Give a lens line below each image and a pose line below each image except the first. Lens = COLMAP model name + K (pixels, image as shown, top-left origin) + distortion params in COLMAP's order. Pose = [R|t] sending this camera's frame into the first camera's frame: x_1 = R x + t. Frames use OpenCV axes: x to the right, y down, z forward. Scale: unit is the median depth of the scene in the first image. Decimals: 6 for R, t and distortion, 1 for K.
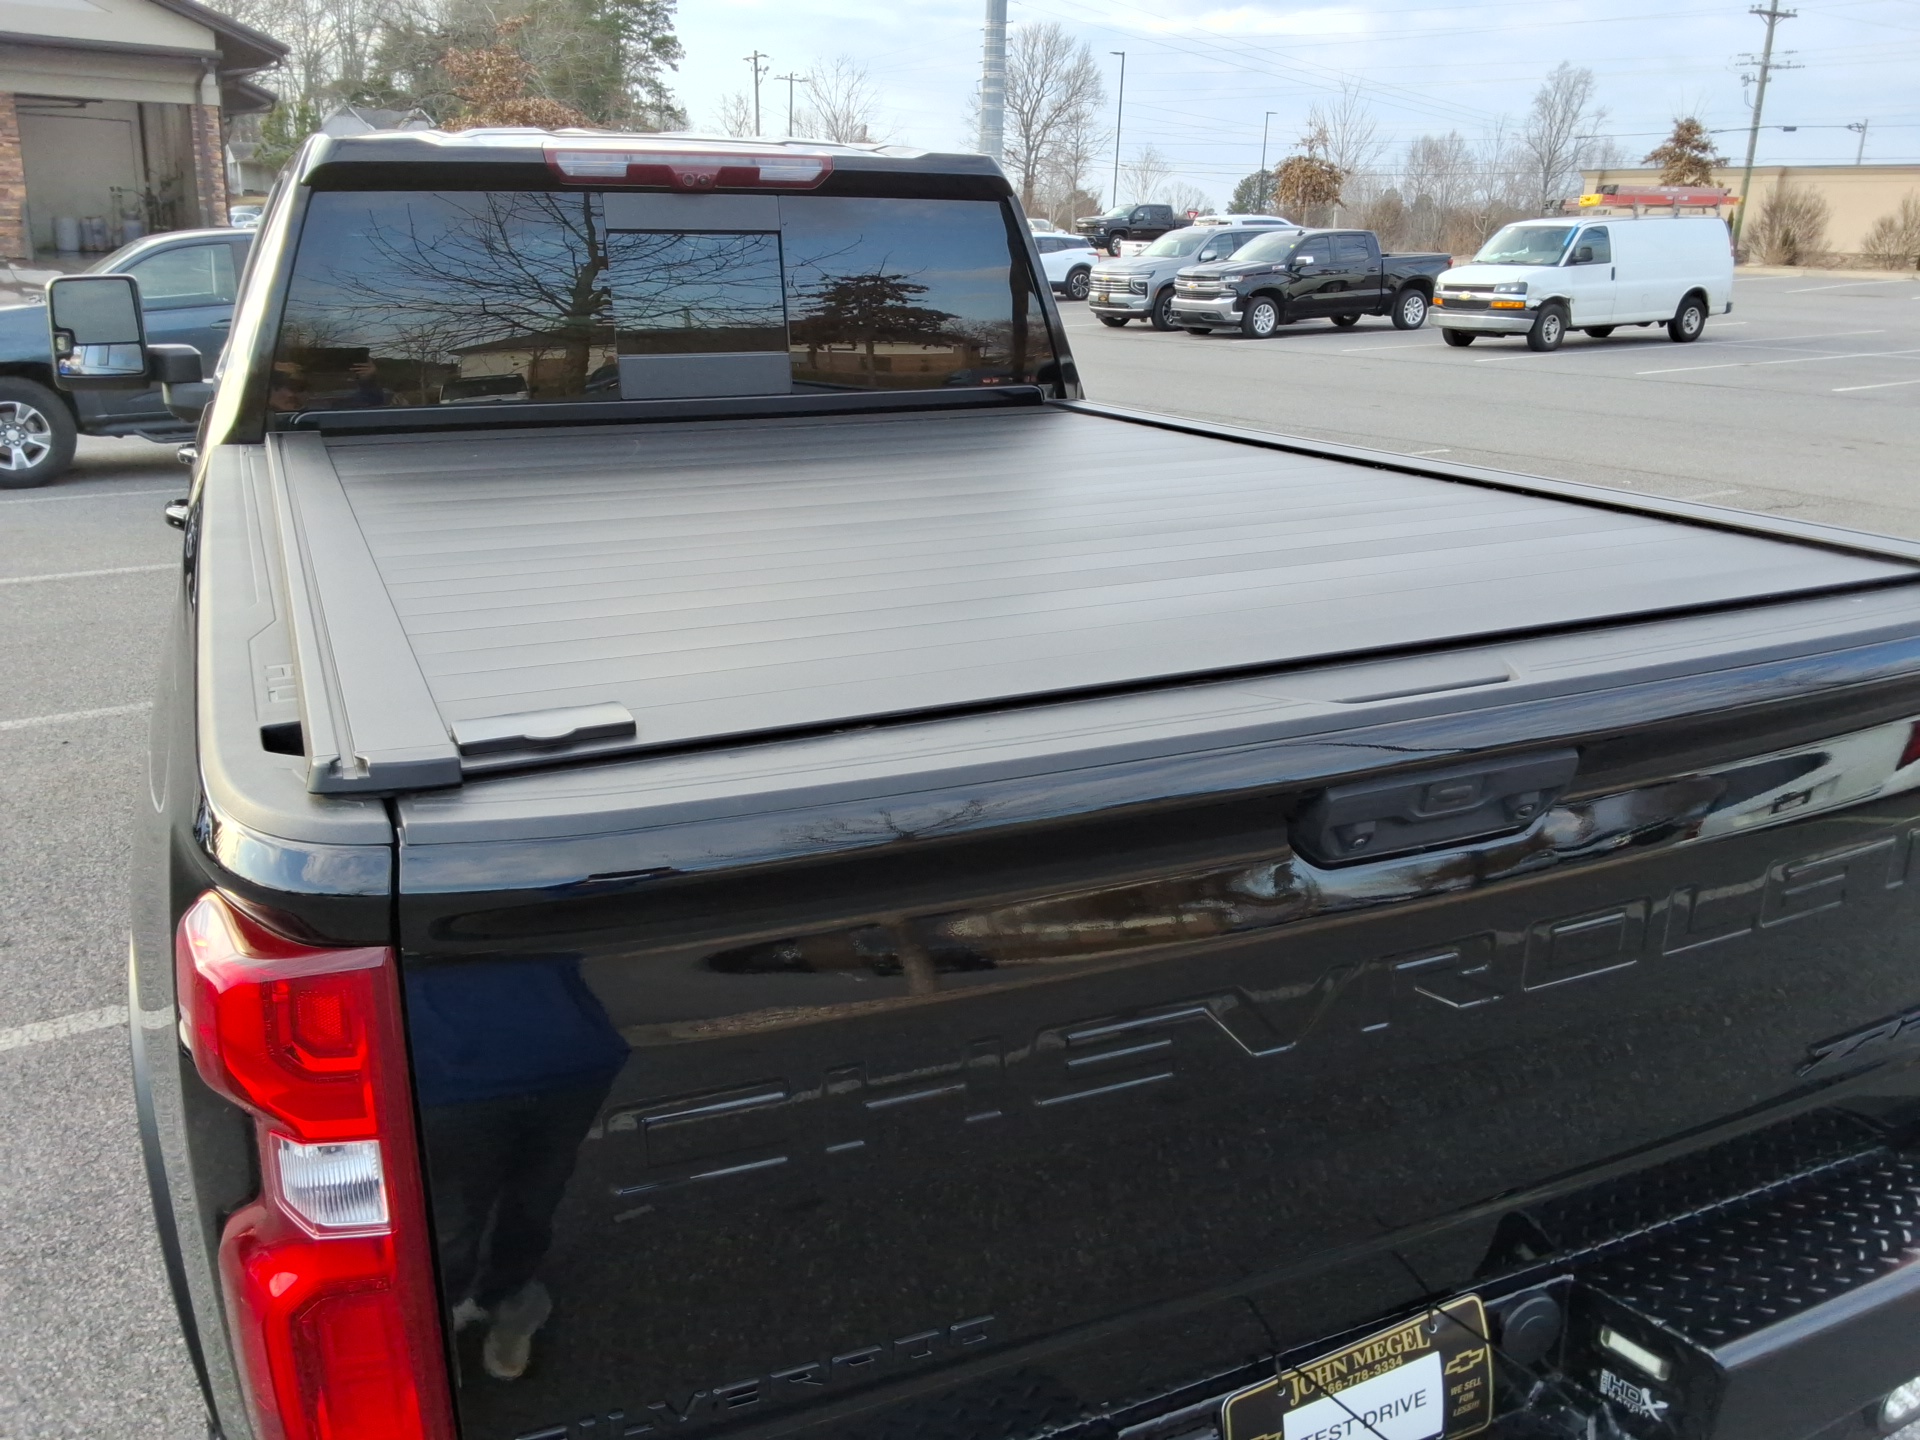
lens RADIAL K [[1539.2, 0, 982.8], [0, 1539.2, 705.0], [0, 0, 1]] dist [0.115451, -0.174304]
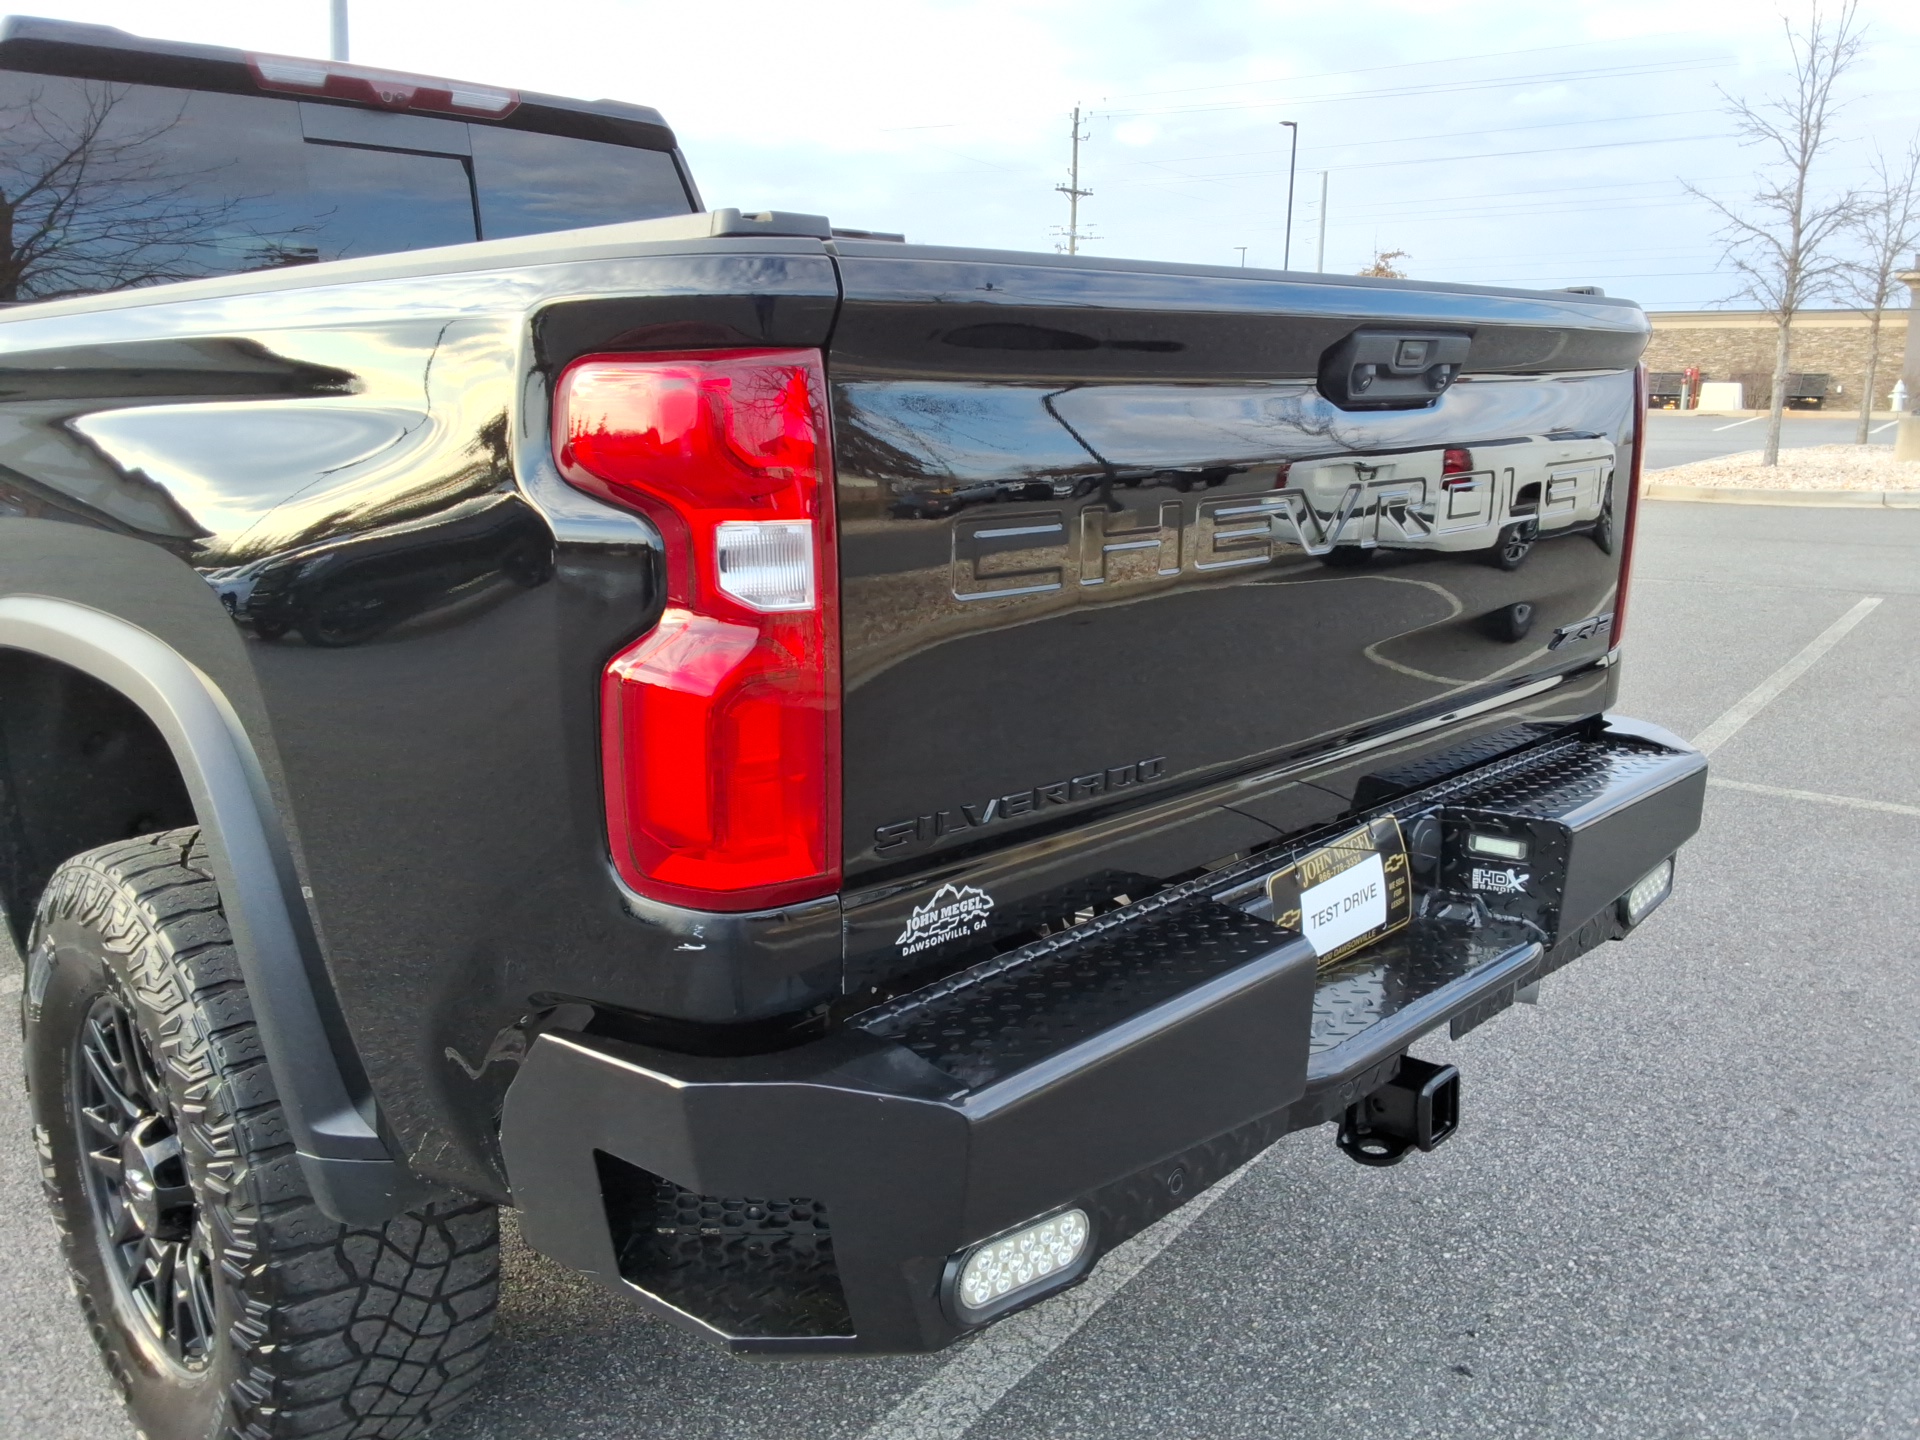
lens RADIAL K [[1539.2, 0, 982.0], [0, 1539.2, 704.0], [0, 0, 1]] dist [0.115451, -0.174304]
pose [[0.926741, -0.077192, 0.367686, -0.026313], [0.110674, 0.991330, -0.070830, 0.019036], [-0.359030, 0.106334, 0.927249, -0.004661]]
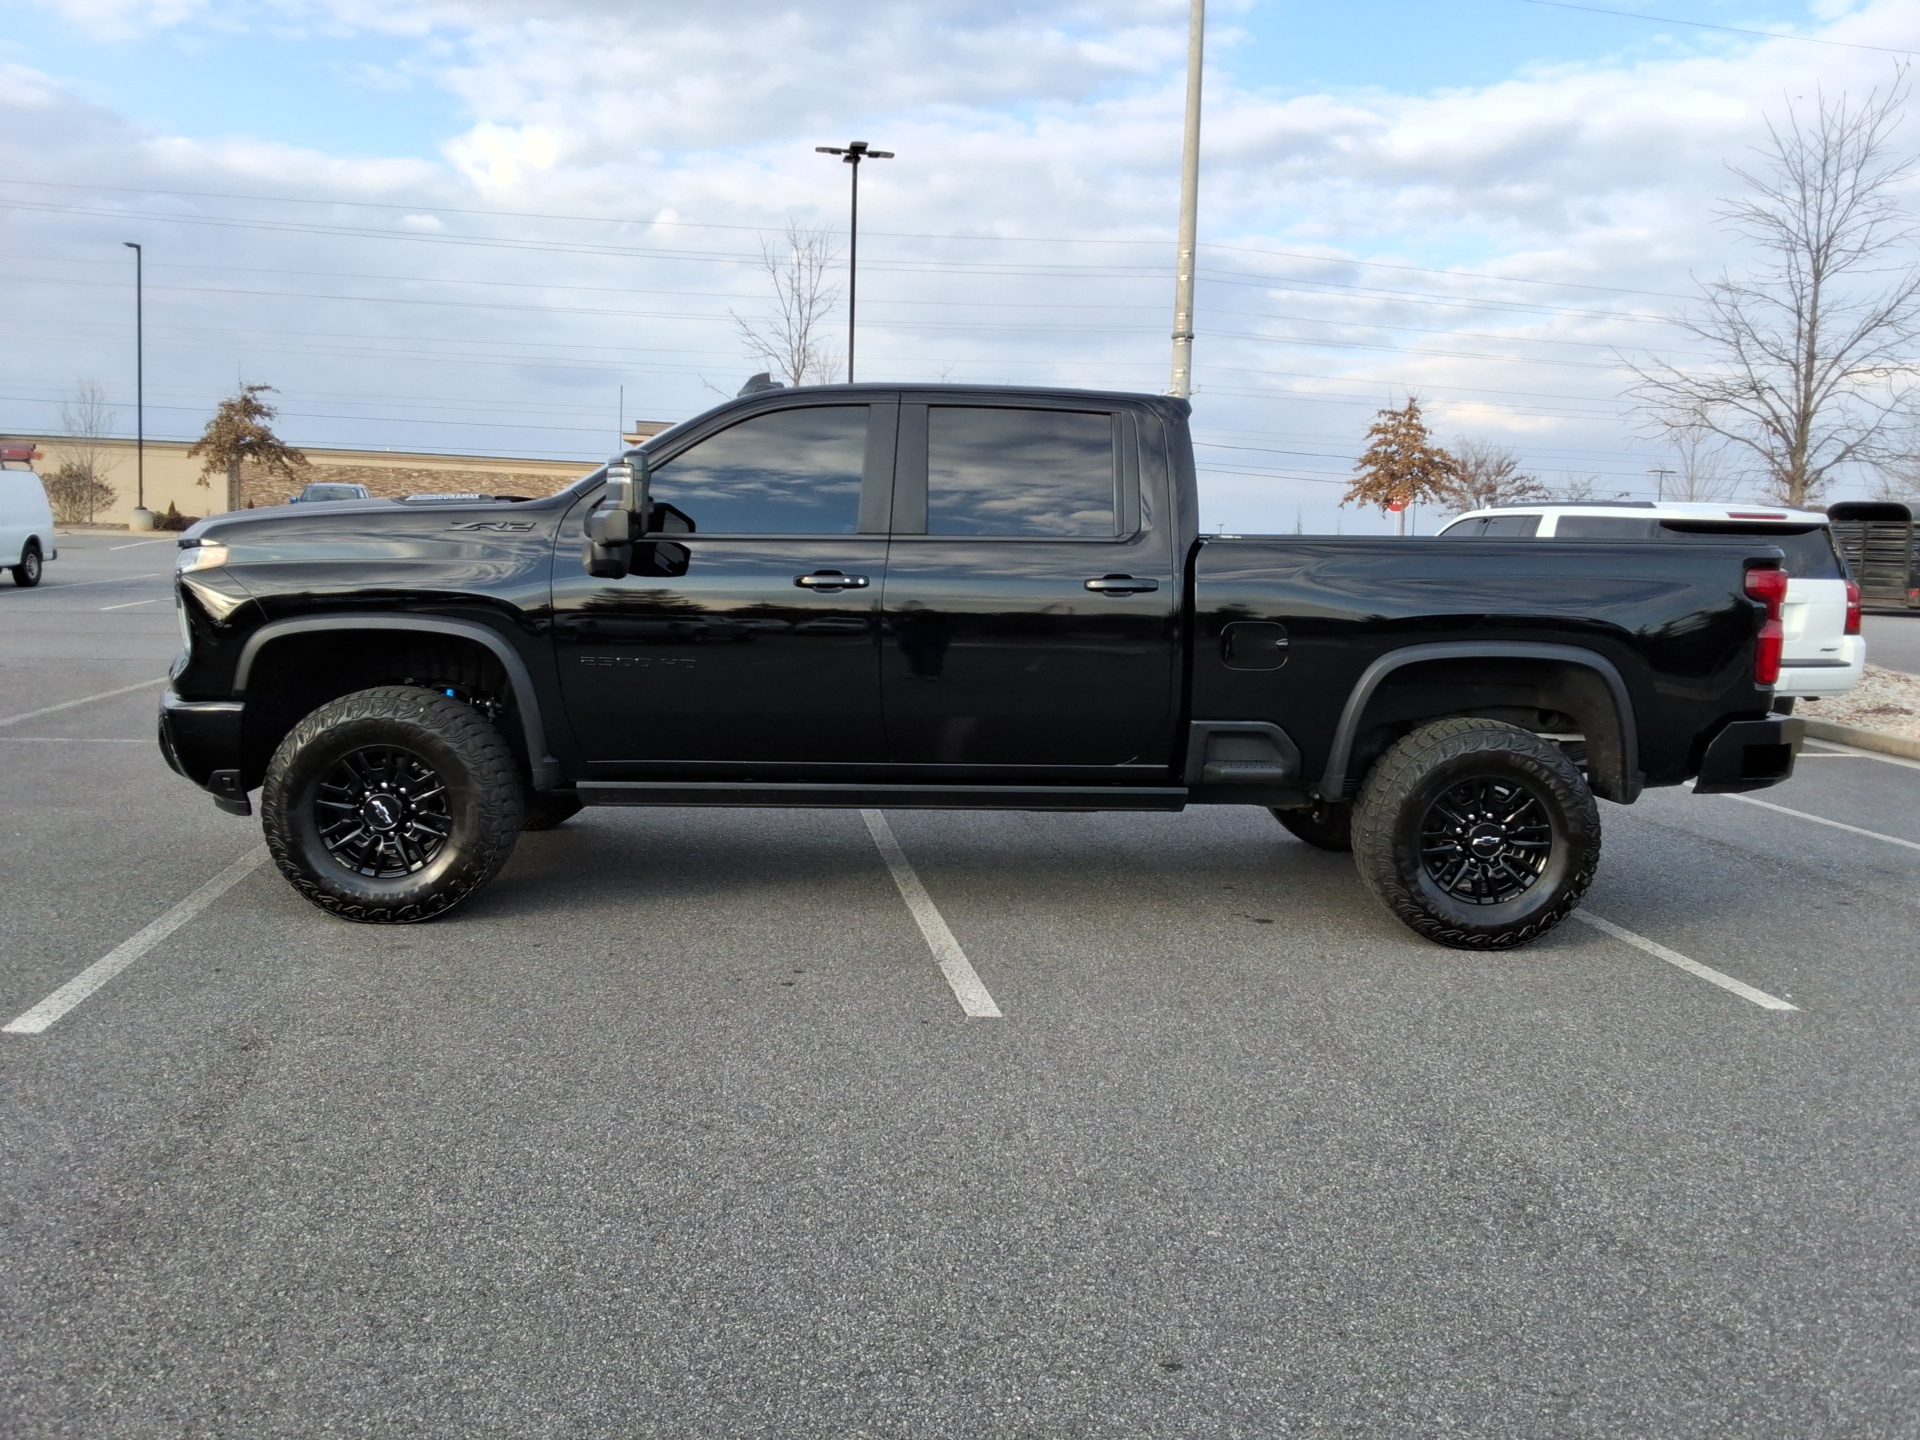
lens RADIAL K [[1539.2, 0, 965.3], [0, 1539.2, 721.3], [0, 0, 1]] dist [0.115451, -0.174304]
pose [[0.385964, -0.103302, 0.916712, -0.257123], [0.242844, 0.970040, 0.007066, -0.002722], [-0.889976, 0.219891, 0.399487, 0.054046]]
